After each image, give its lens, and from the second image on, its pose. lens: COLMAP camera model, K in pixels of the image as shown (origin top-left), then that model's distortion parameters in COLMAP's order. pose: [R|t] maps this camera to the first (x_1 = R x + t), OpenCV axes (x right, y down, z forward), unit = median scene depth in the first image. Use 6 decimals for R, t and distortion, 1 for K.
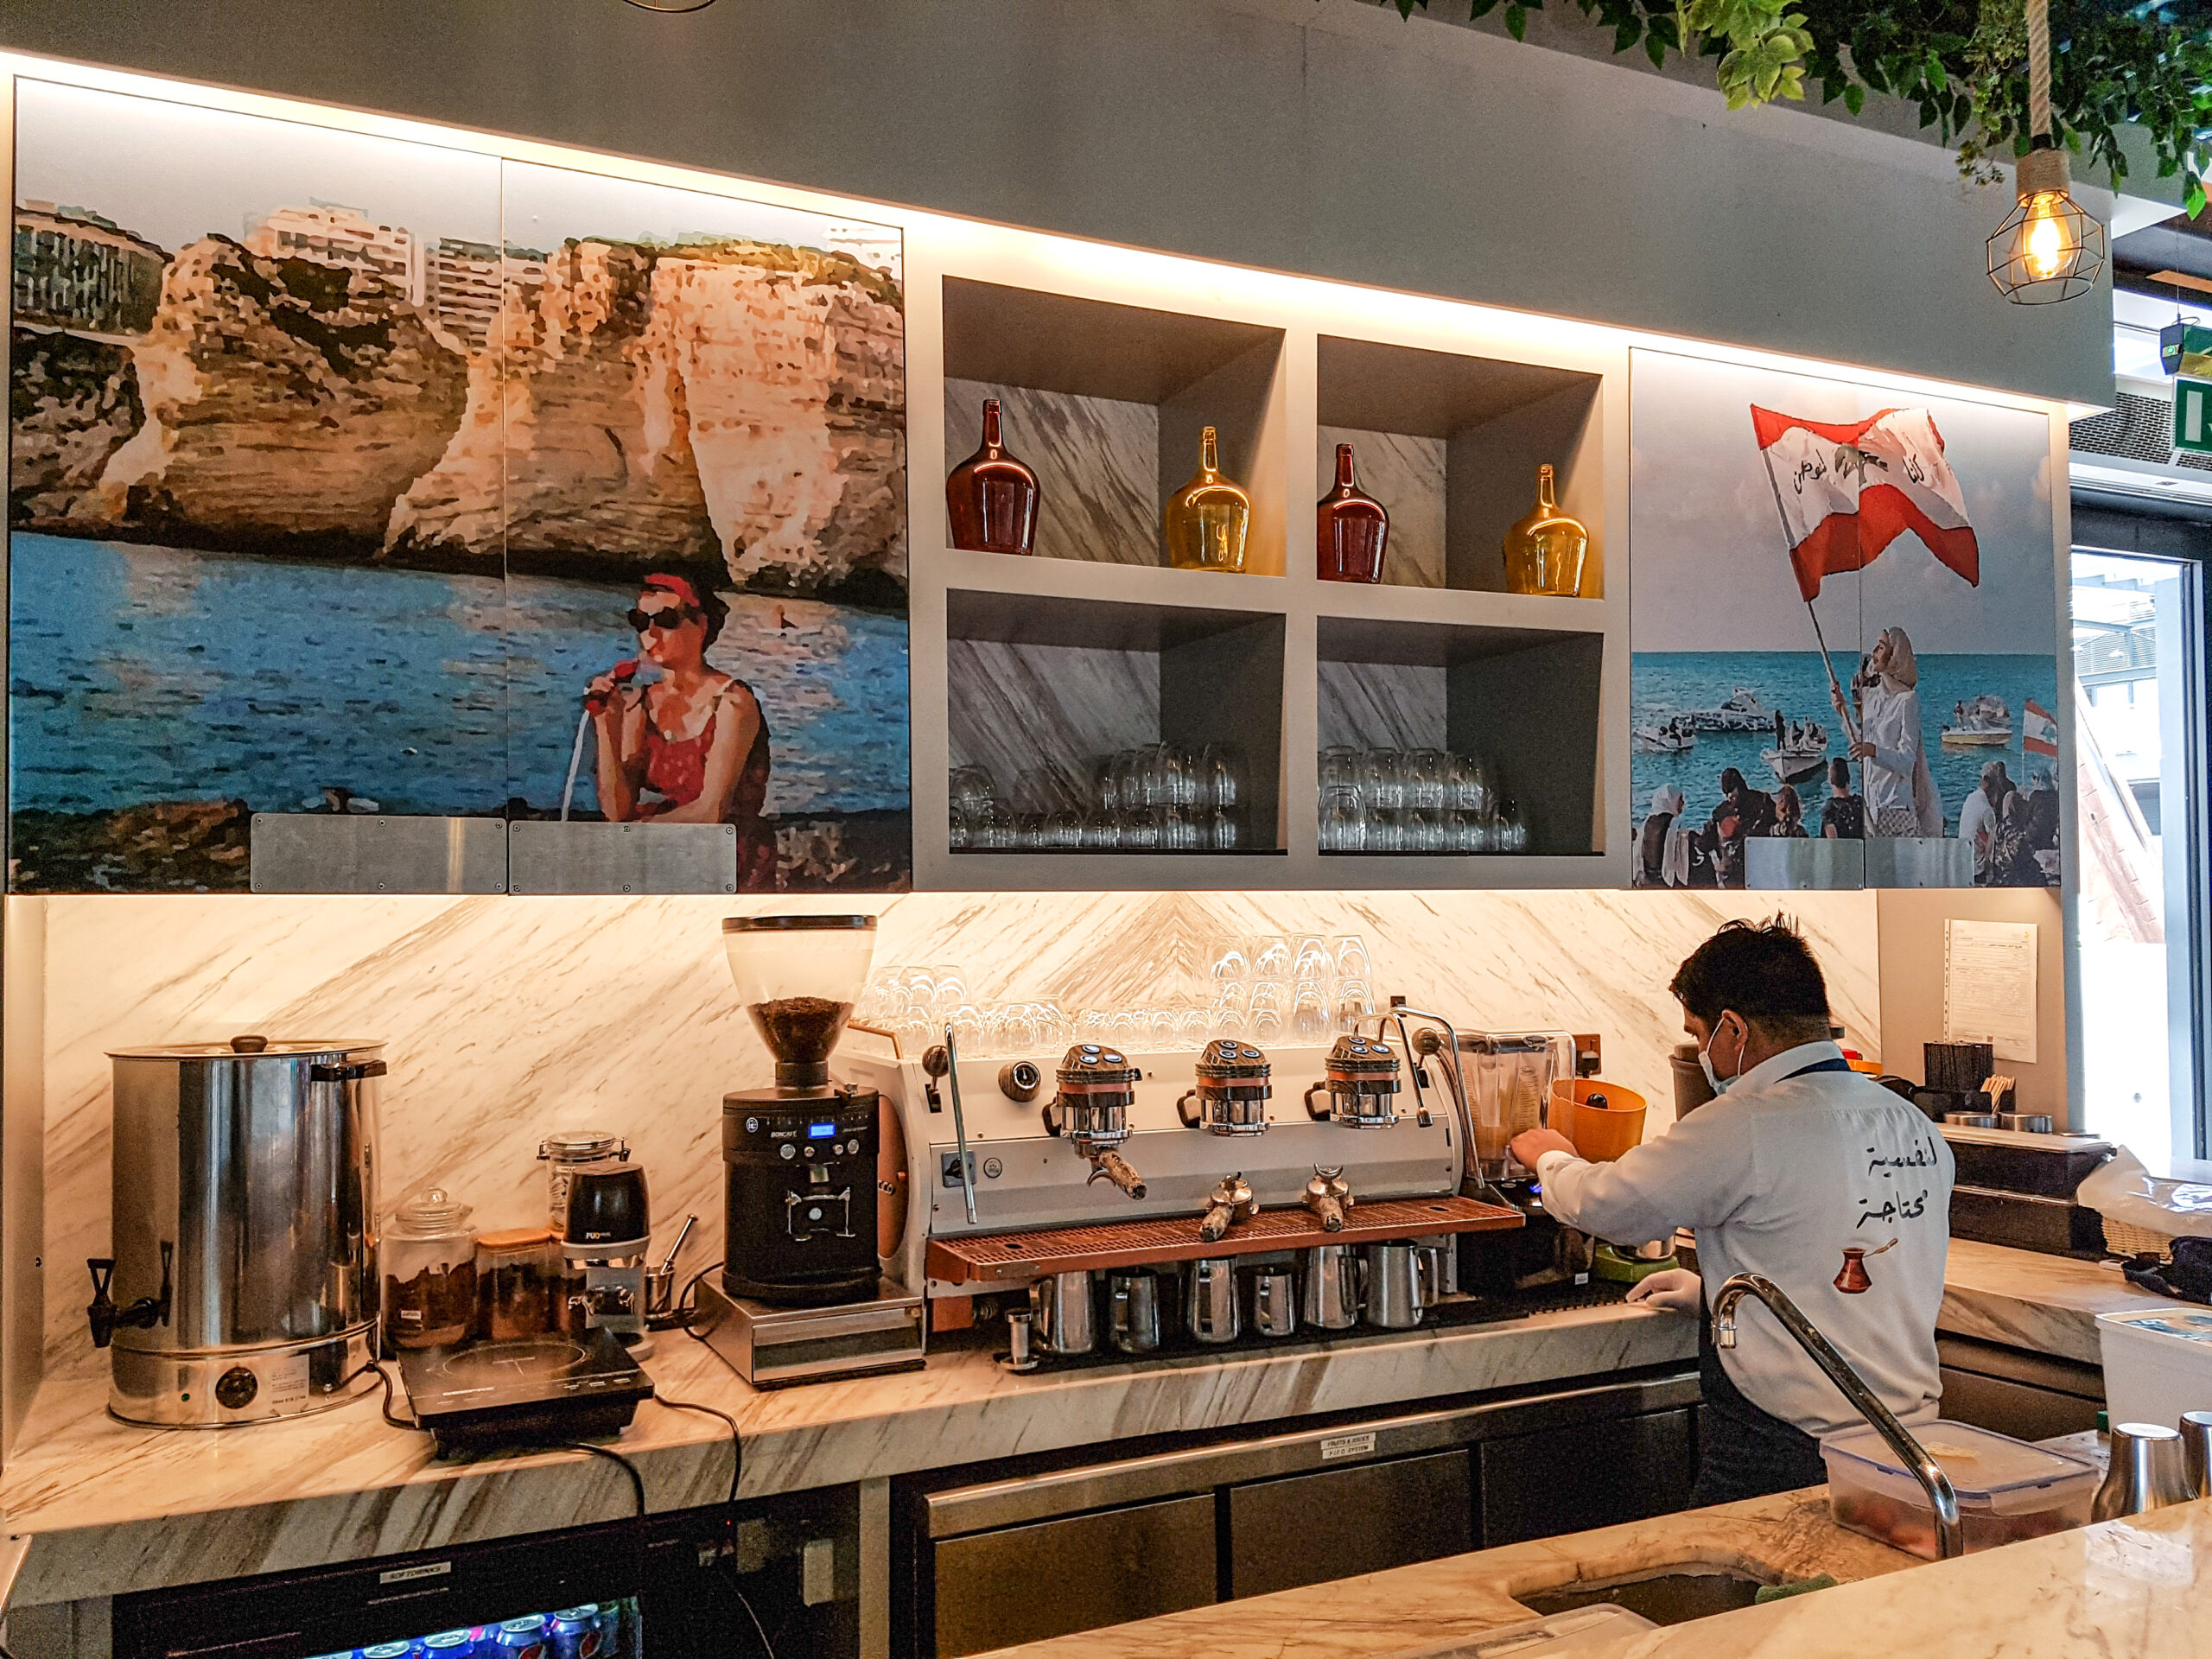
lens RADIAL K [[1696.0, 0, 1085.9], [0, 1696.0, 855.7], [0, 0, 1]] dist [0.284486, -0.558281]
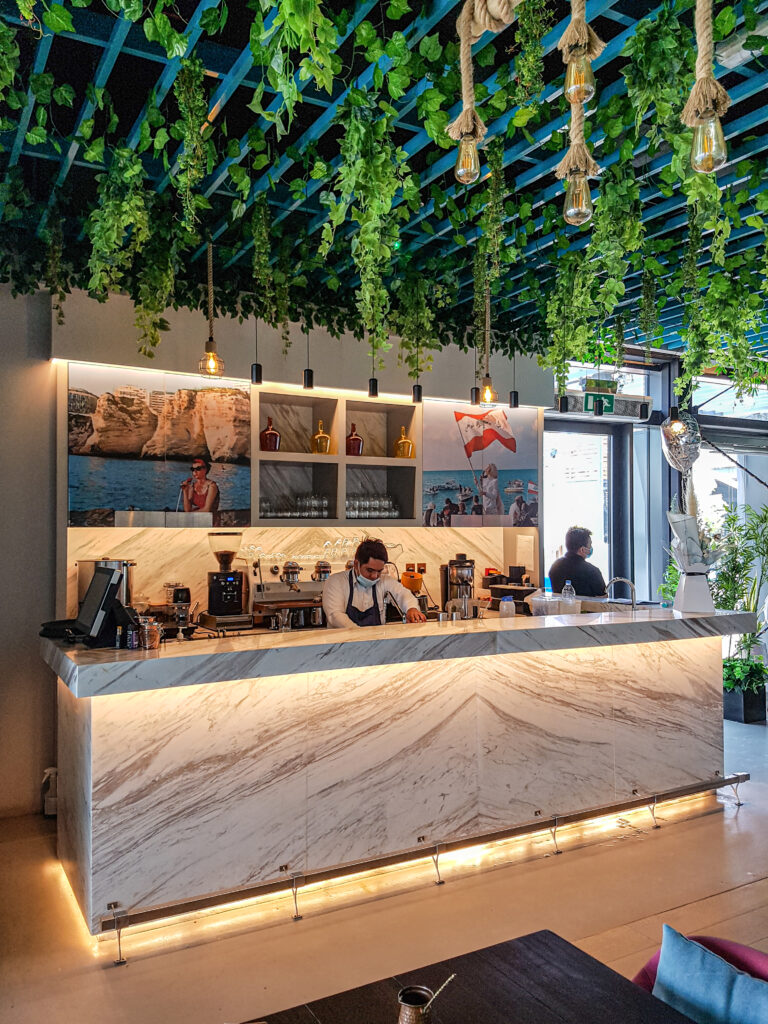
lens RADIAL K [[785.1, 0, 374.9], [0, 785.1, 510.6], [0, 0, 1]] dist [0.284486, -0.558281]
pose [[0.997823, 0.009491, 0.065267, 0.089539], [-0.010125, 0.999905, 0.009389, -0.046011], [-0.065171, -0.010029, 0.997824, -1.117140]]
